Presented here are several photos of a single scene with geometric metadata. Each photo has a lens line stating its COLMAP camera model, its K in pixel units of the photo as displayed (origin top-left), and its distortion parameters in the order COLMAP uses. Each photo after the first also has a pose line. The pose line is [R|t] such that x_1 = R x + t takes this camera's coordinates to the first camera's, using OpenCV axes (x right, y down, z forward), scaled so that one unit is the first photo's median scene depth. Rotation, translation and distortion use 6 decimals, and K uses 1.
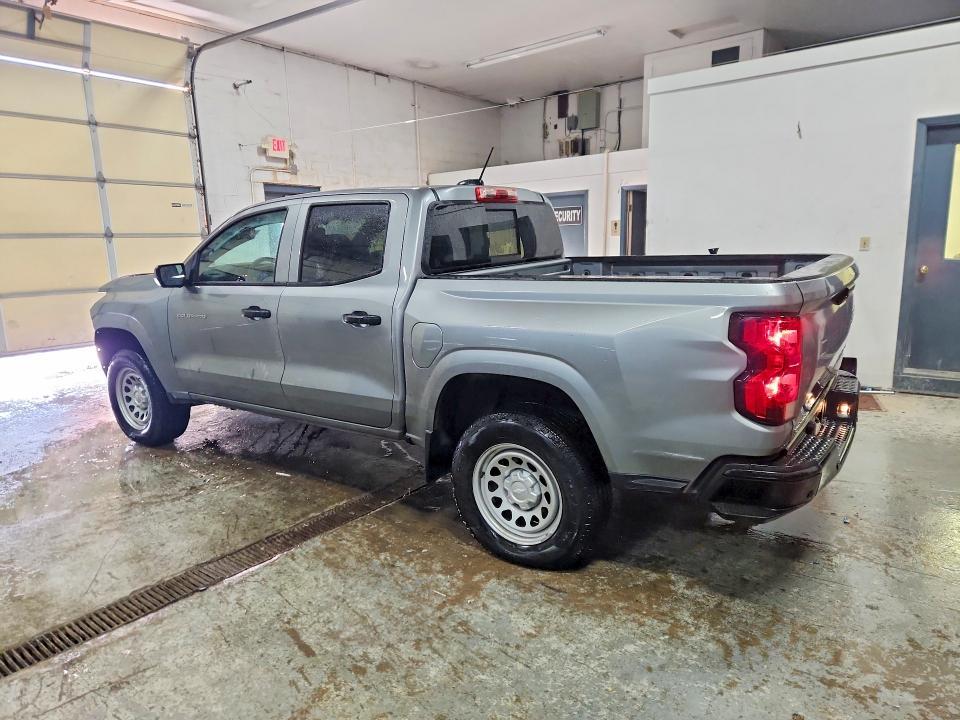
lens RADIAL K [[646.6, 0, 480.0], [0, 646.6, 360.0], [0, 0, 1]] dist [0.033936, -0.000380]
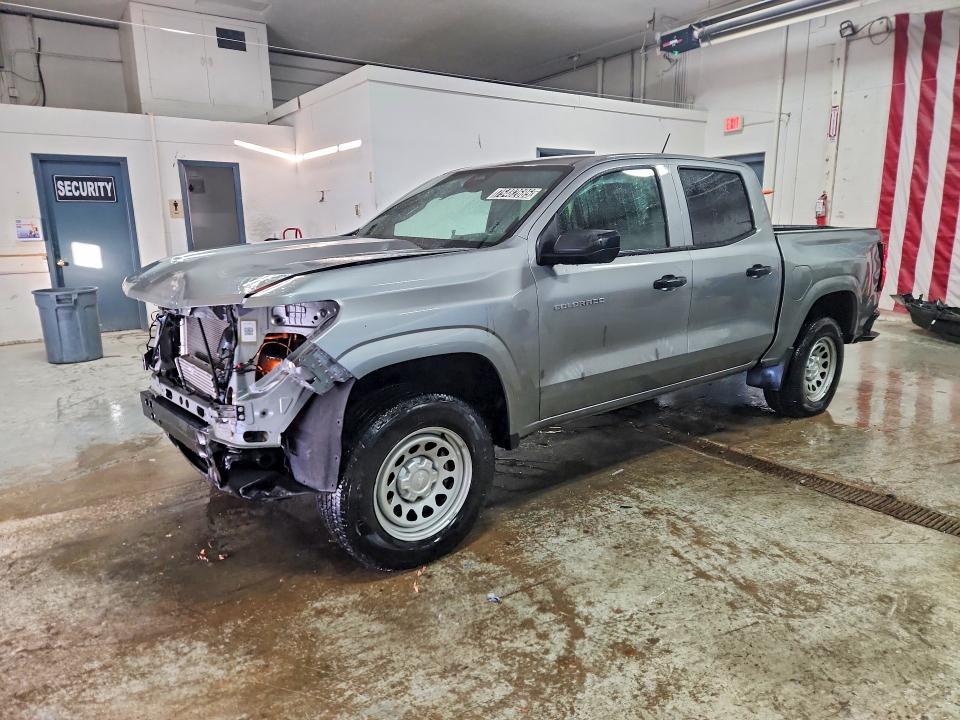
lens RADIAL K [[643.3, 0, 480.0], [0, 643.3, 360.0], [0, 0, 1]] dist [0.026845, -0.000491]
pose [[0.283348, -0.178471, 0.942264, -1.158917], [0.176365, 0.975471, 0.131726, -0.119377], [-0.942661, 0.128858, 0.307874, 0.894747]]
